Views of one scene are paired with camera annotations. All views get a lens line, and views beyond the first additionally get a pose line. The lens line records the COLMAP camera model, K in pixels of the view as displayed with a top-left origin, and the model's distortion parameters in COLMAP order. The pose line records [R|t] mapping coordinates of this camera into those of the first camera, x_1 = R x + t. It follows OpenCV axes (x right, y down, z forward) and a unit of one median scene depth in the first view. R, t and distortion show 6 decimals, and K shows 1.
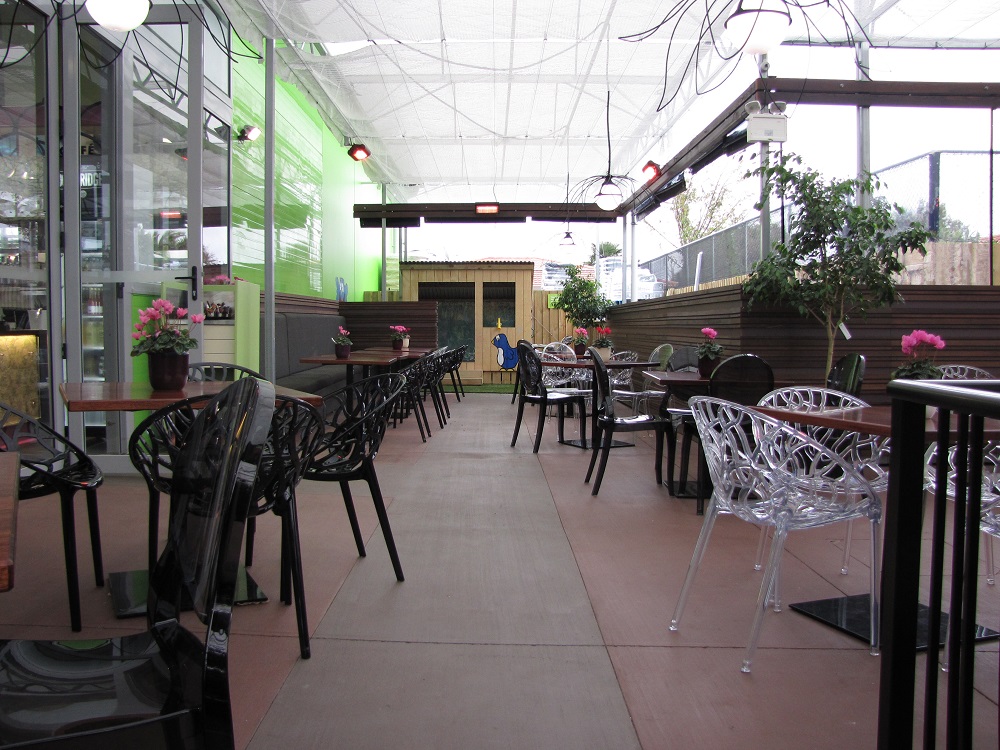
lens RADIAL K [[835.5, 0, 500.0], [0, 835.5, 375.0], [0, 0, 1]] dist [-0.171130, 0.140698]
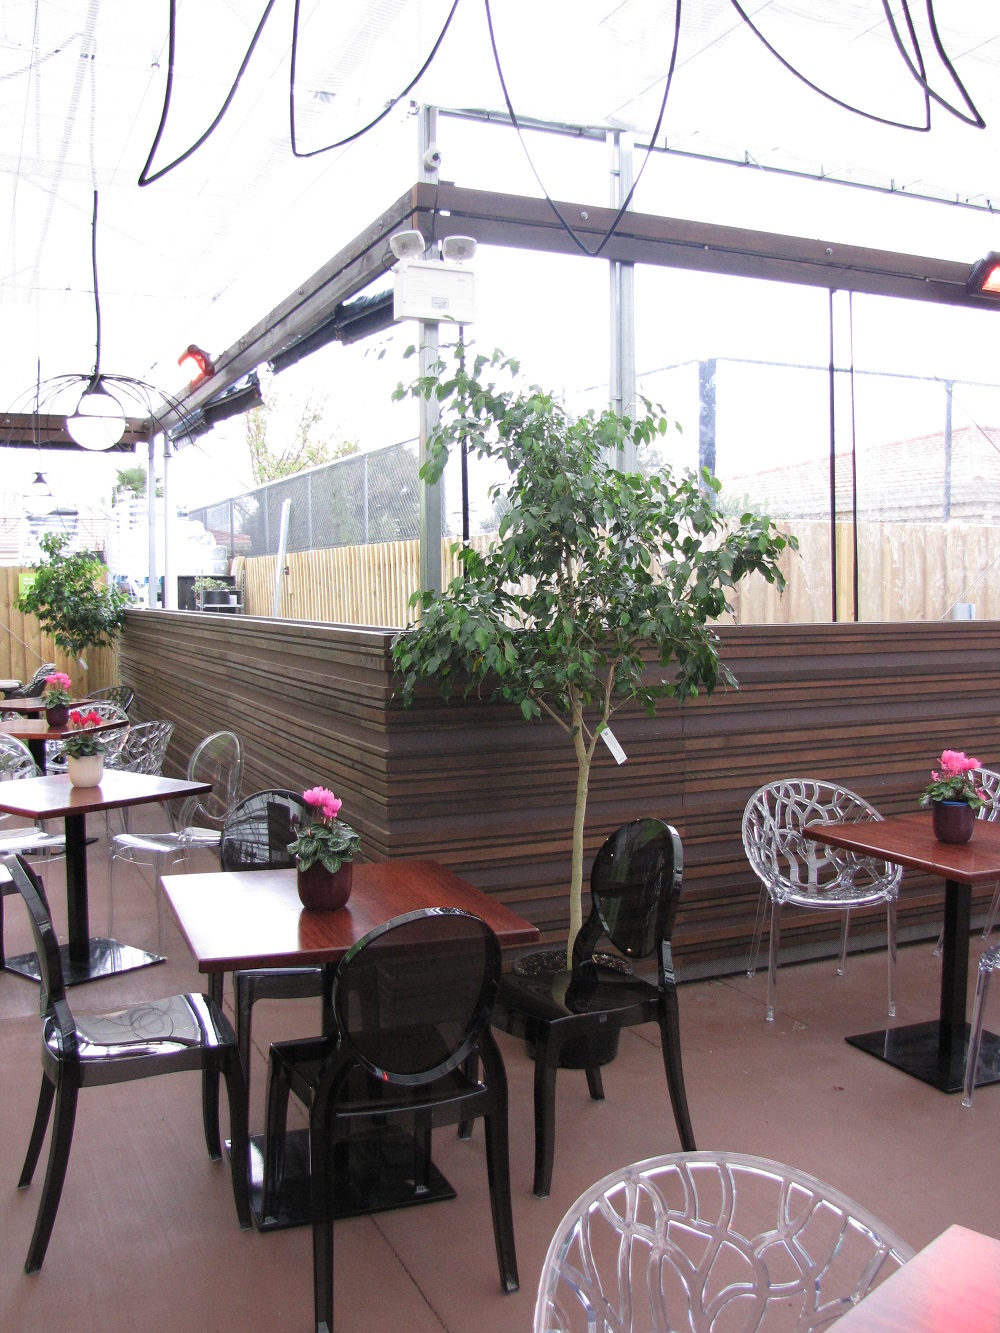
lens RADIAL K [[1227.8, 0, 500.0], [0, 1227.8, 666.5], [0, 0, 1]] dist [-0.108161, 0.006788]
pose [[0.917445, -0.027808, 0.396890, 0.072630], [0.024533, 0.999610, 0.013327, -0.088344], [-0.397105, -0.002490, 0.917770, 0.311429]]
